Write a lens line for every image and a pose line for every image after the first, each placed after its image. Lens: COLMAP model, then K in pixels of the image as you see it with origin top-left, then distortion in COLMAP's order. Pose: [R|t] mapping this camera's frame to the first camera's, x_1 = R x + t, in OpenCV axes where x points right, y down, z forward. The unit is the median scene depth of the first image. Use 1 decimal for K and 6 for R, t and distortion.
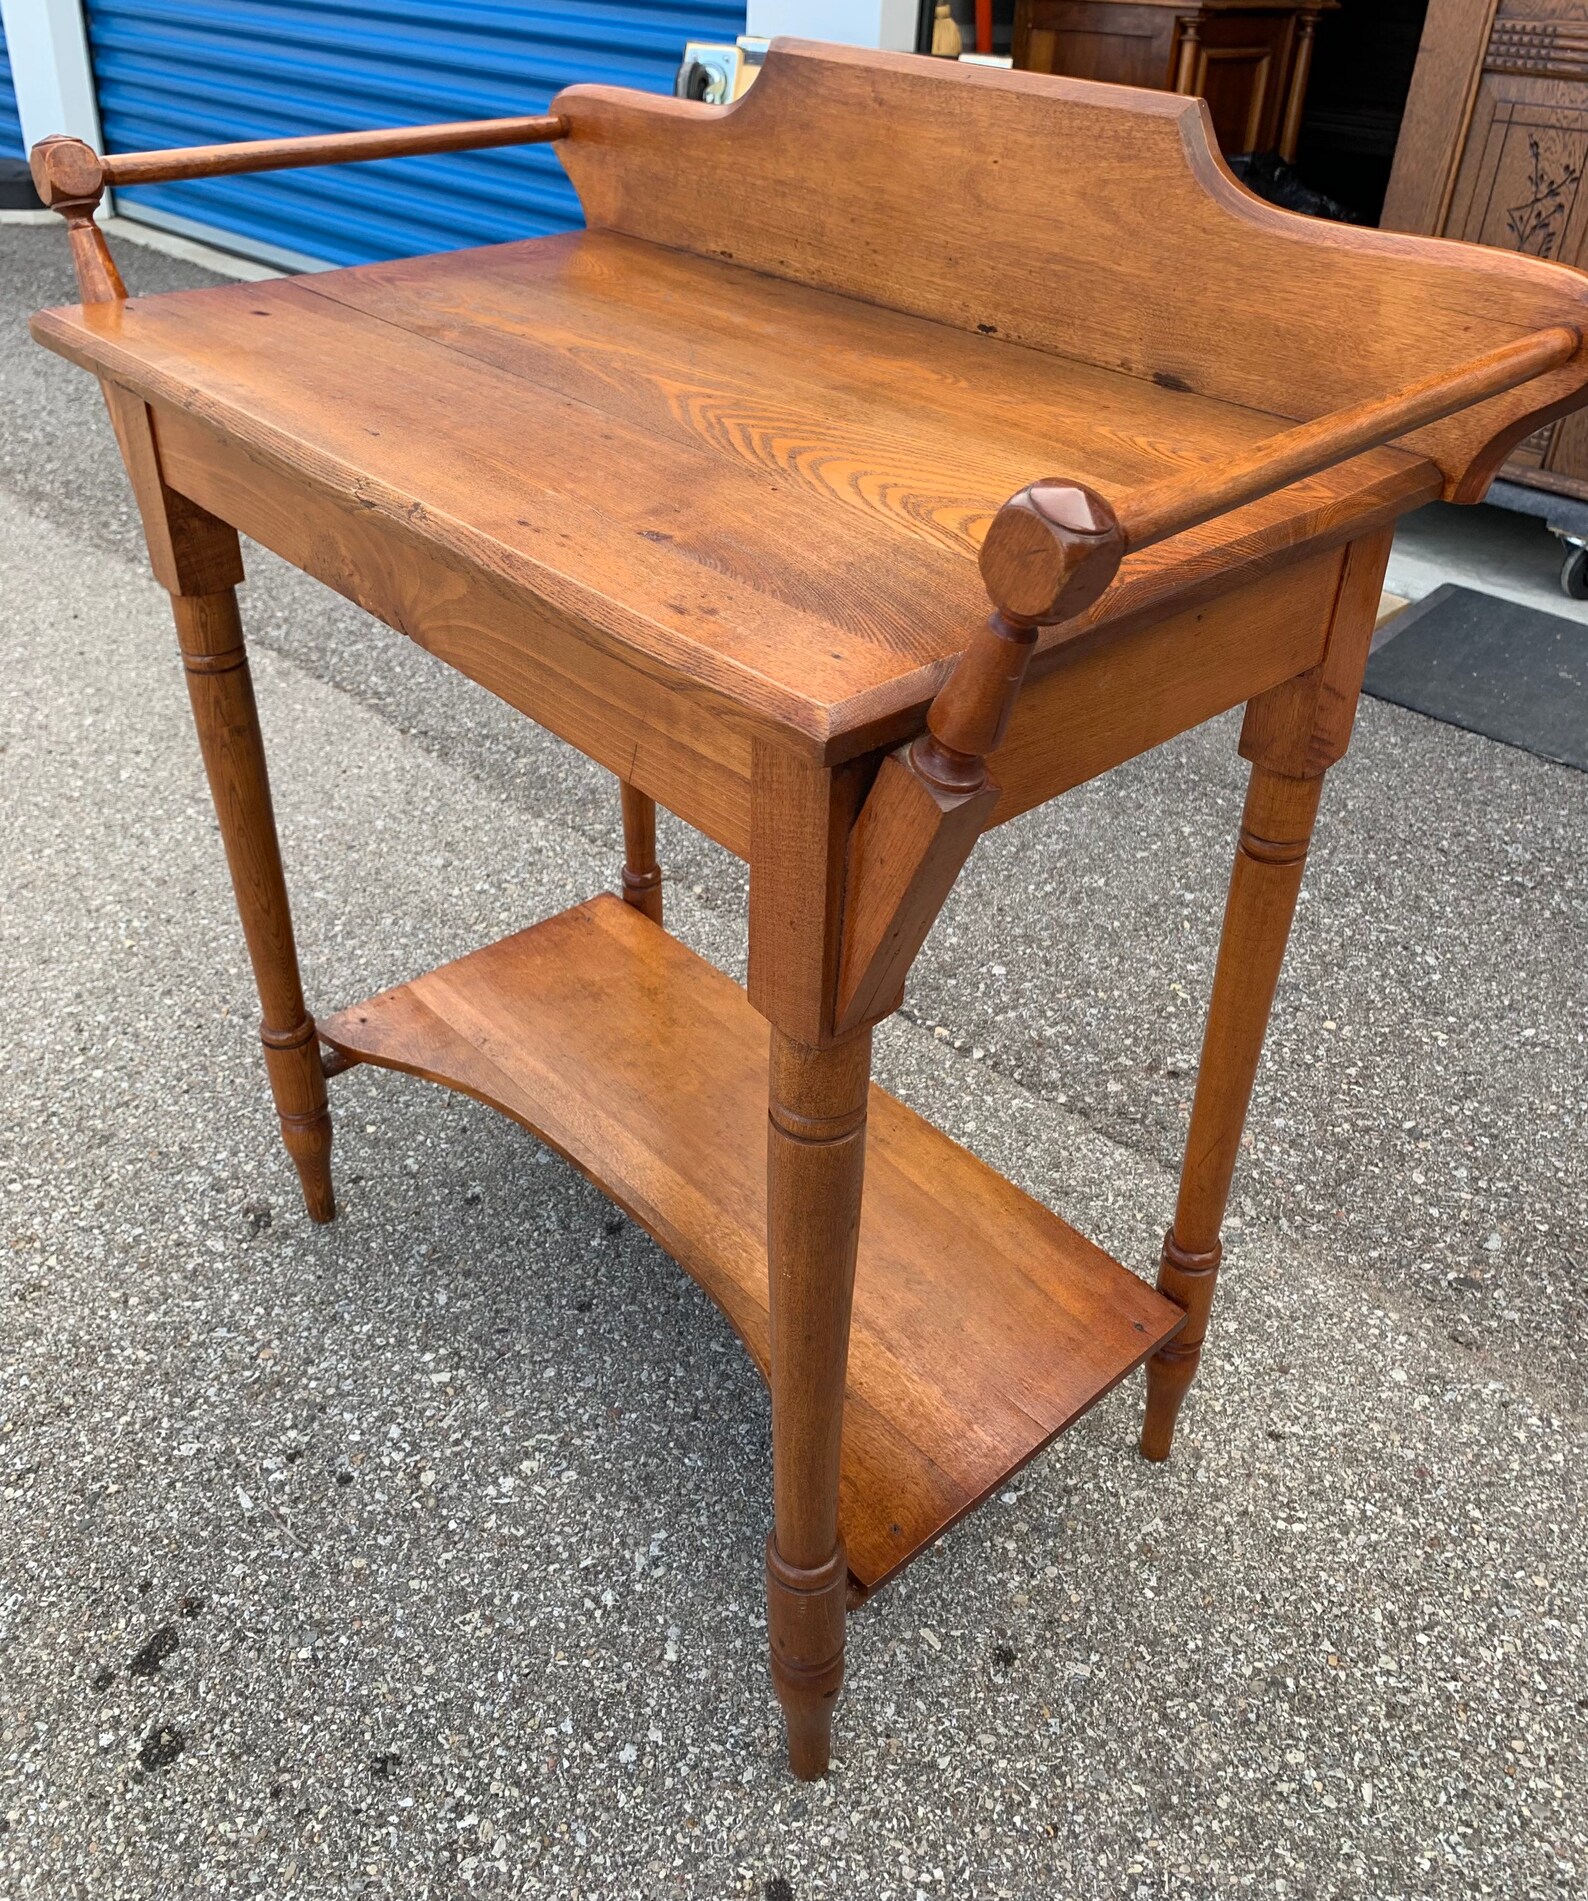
lens RADIAL K [[1631.0, 0, 776.7], [0, 1631.0, 858.3], [0, 0, 1]] dist [0.012130, -0.007965]
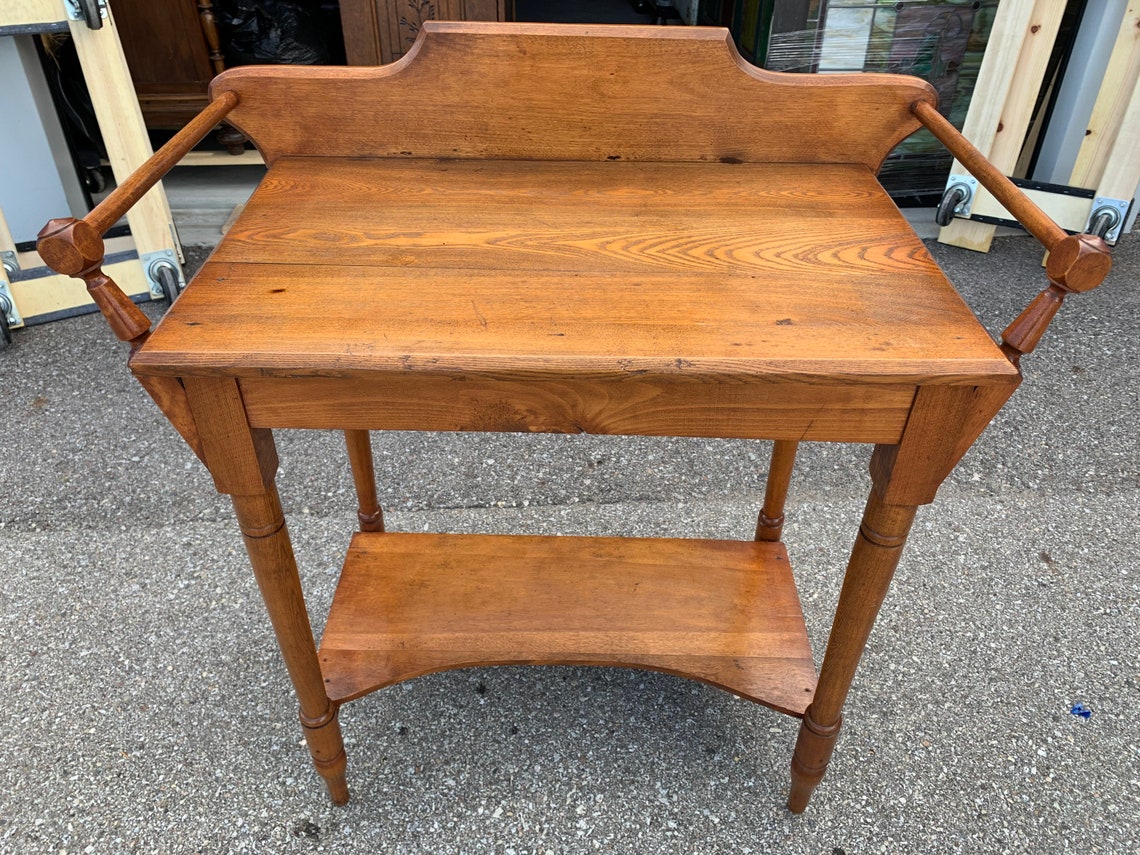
lens RADIAL K [[884.4, 0, 575.6], [0, 884.4, 424.4], [0, 0, 1]] dist [0.024103, -0.042545]
pose [[0.666886, -0.463513, 0.583454, -0.582224], [0.397103, 0.883610, 0.248078, -0.286211], [-0.630533, 0.066252, 0.773330, 0.213314]]
